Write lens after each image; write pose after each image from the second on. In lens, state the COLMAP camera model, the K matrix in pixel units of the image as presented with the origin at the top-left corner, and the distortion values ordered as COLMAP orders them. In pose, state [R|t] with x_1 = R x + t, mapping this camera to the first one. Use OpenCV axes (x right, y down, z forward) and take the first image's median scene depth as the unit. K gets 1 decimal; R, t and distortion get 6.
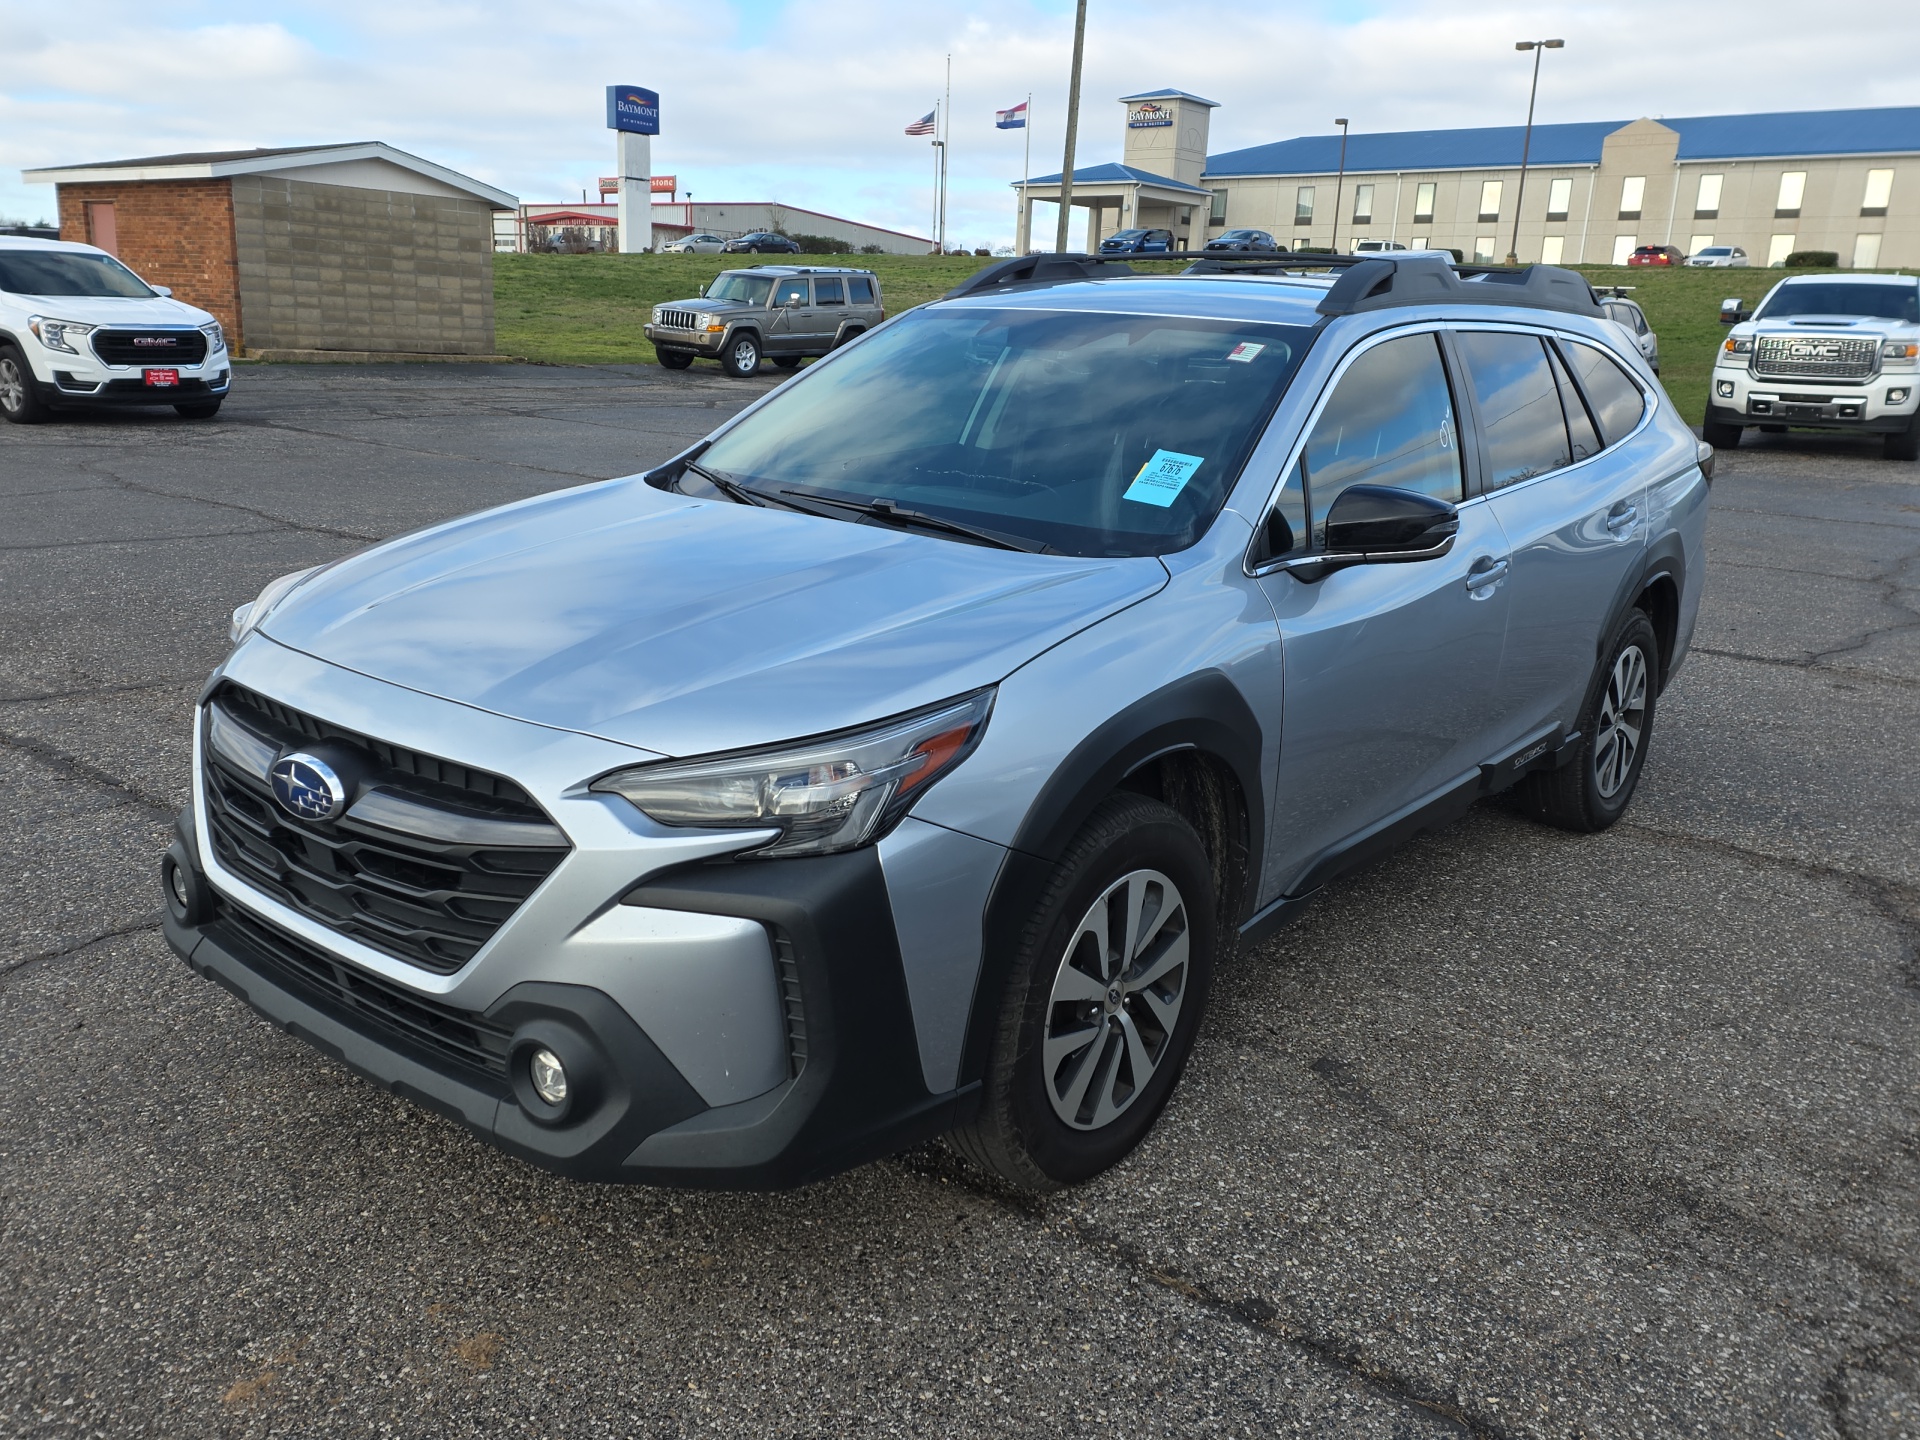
lens RADIAL K [[1541.7, 0, 960.0], [0, 1541.7, 720.0], [0, 0, 1]] dist [0.074978, -0.060762]
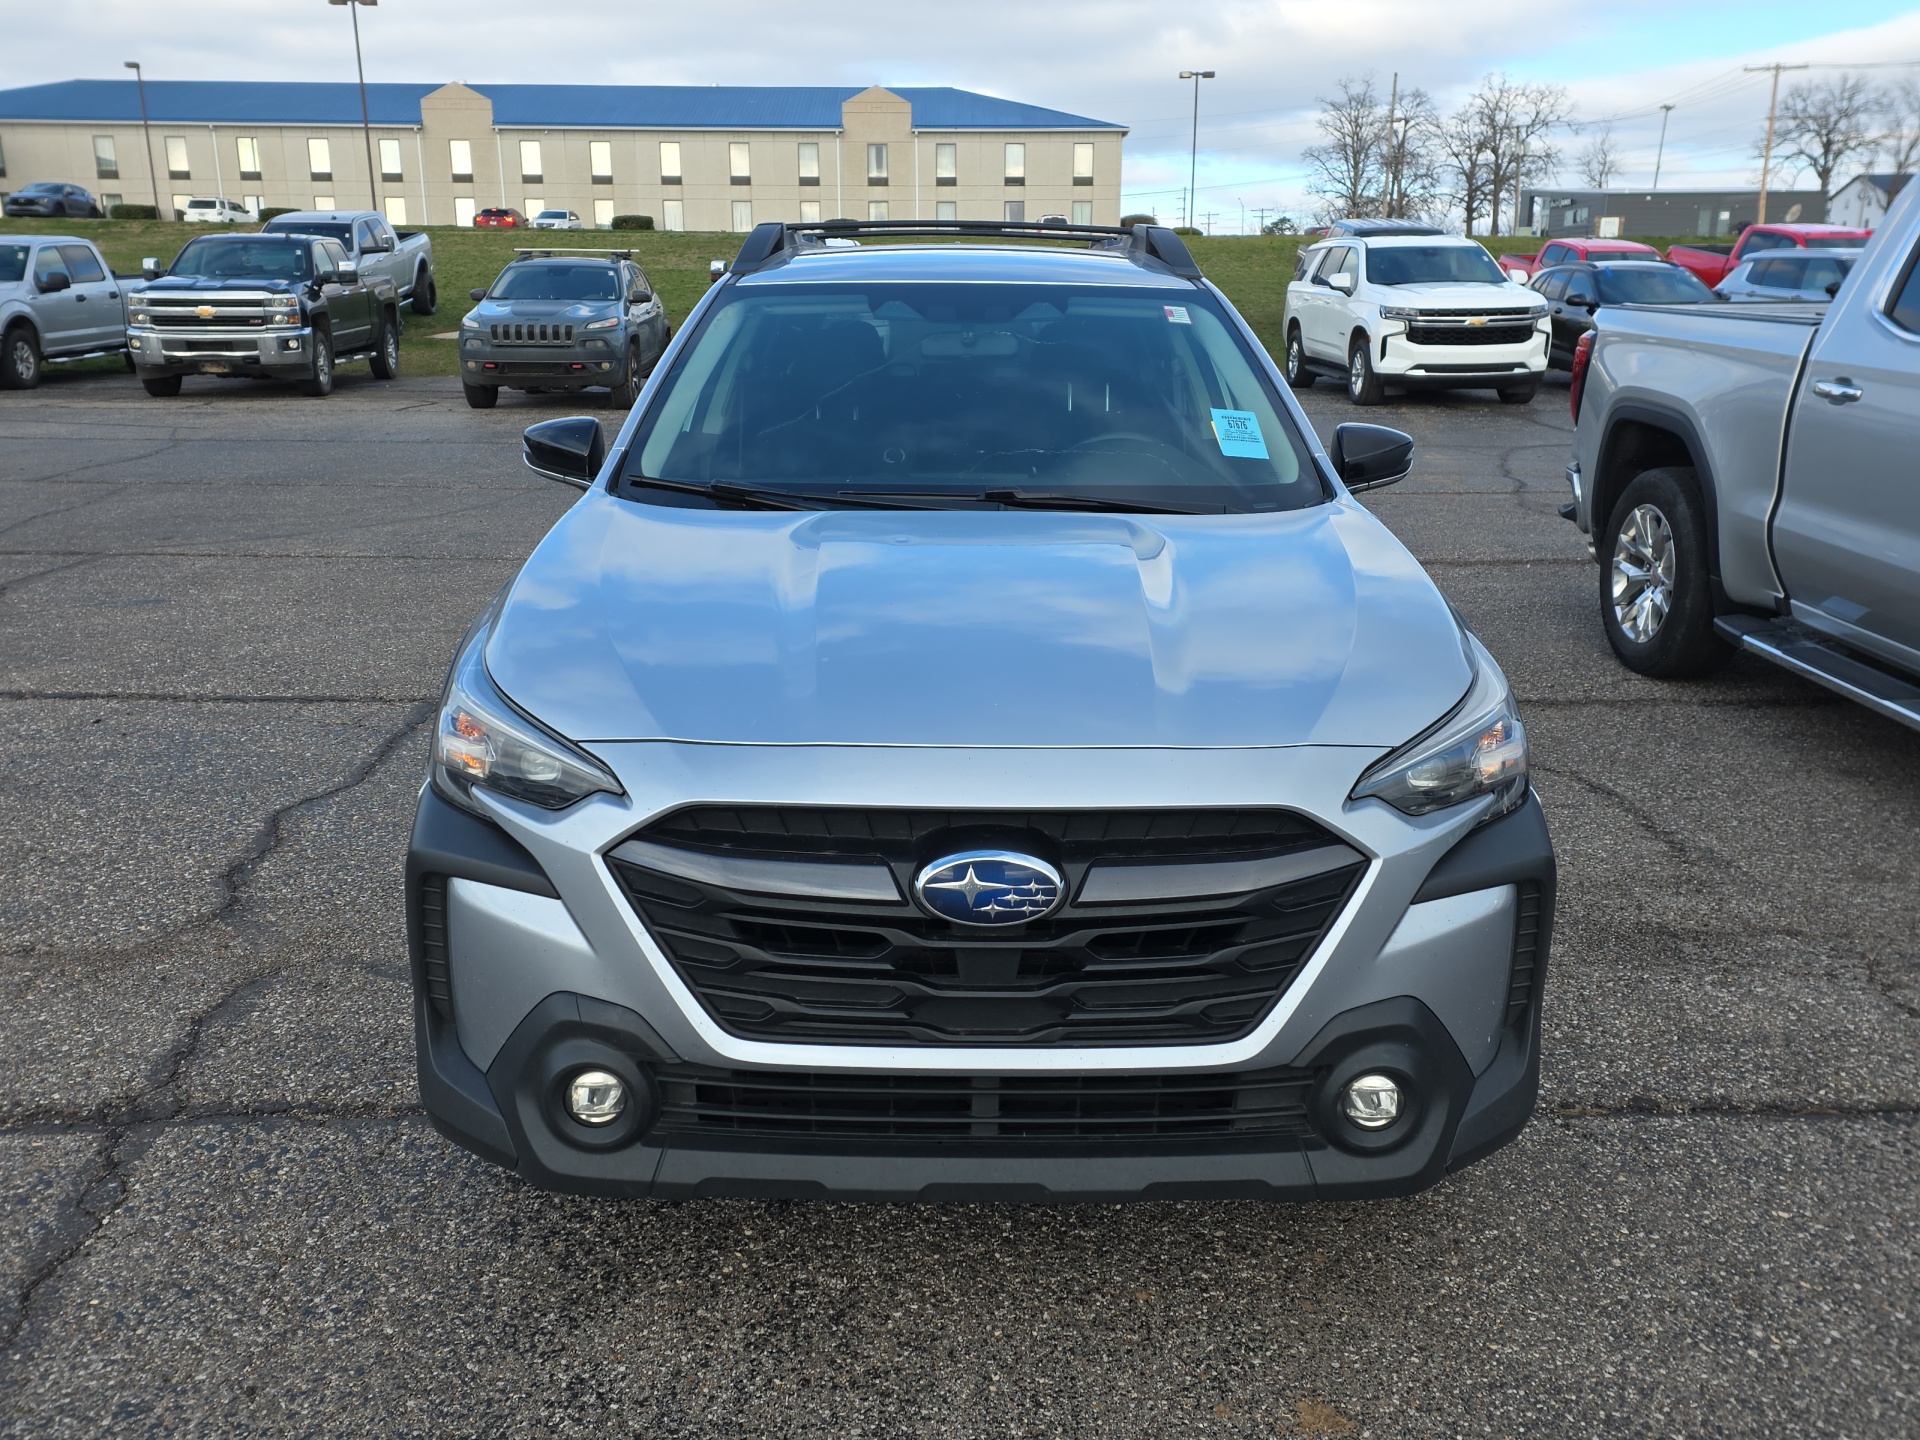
lens RADIAL K [[1541.7, 0, 960.0], [0, 1541.7, 720.0], [0, 0, 1]] dist [0.074978, -0.060762]
pose [[0.771879, -0.202191, 0.602762, -0.694849], [0.188427, 0.978240, 0.086848, -0.090766], [-0.607206, 0.046540, 0.793181, 0.274627]]
